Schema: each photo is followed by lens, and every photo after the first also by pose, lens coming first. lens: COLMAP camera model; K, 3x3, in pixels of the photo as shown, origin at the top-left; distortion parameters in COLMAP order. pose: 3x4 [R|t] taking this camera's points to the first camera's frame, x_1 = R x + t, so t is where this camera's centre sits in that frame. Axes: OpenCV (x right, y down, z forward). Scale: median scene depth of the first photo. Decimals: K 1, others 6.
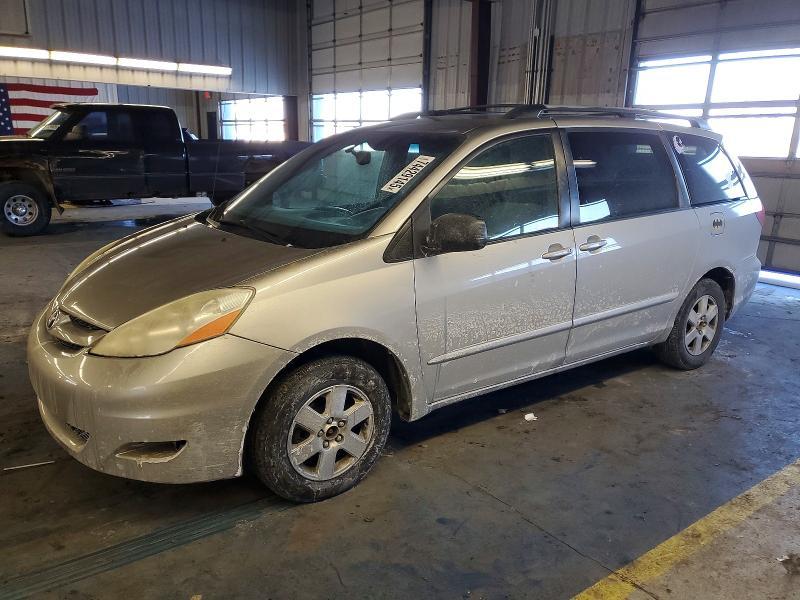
lens RADIAL K [[632.6, 0, 398.6], [0, 632.6, 300.6], [0, 0, 1]] dist [0.037688, -0.017325]
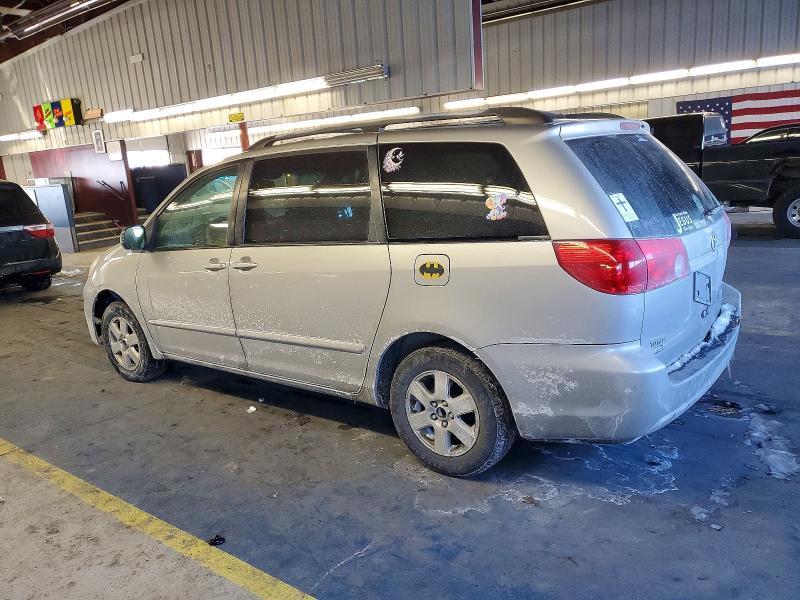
lens RADIAL K [[632.6, 0, 399.1], [0, 632.6, 301.5], [0, 0, 1]] dist [0.037688, -0.017325]
pose [[0.262136, 0.164591, -0.950891, 1.220837], [-0.164400, 0.978561, 0.124060, -0.176242], [0.950924, 0.123806, 0.283575, 0.827661]]
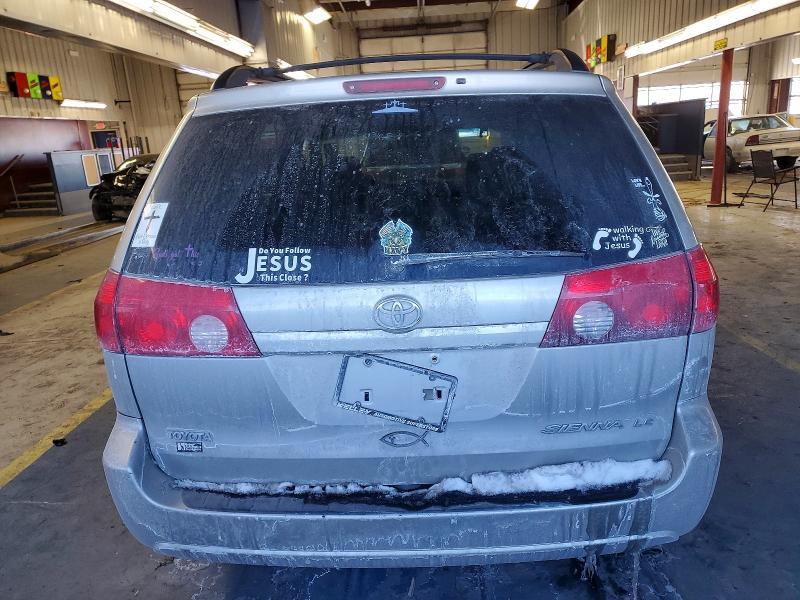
lens RADIAL K [[632.6, 0, 400.3], [0, 632.6, 304.1], [0, 0, 1]] dist [0.037688, -0.017325]
pose [[-0.627174, 0.209446, -0.750190, 0.875245], [-0.154834, 0.910417, 0.383623, -0.374309], [0.763335, 0.356753, -0.538561, 1.611677]]
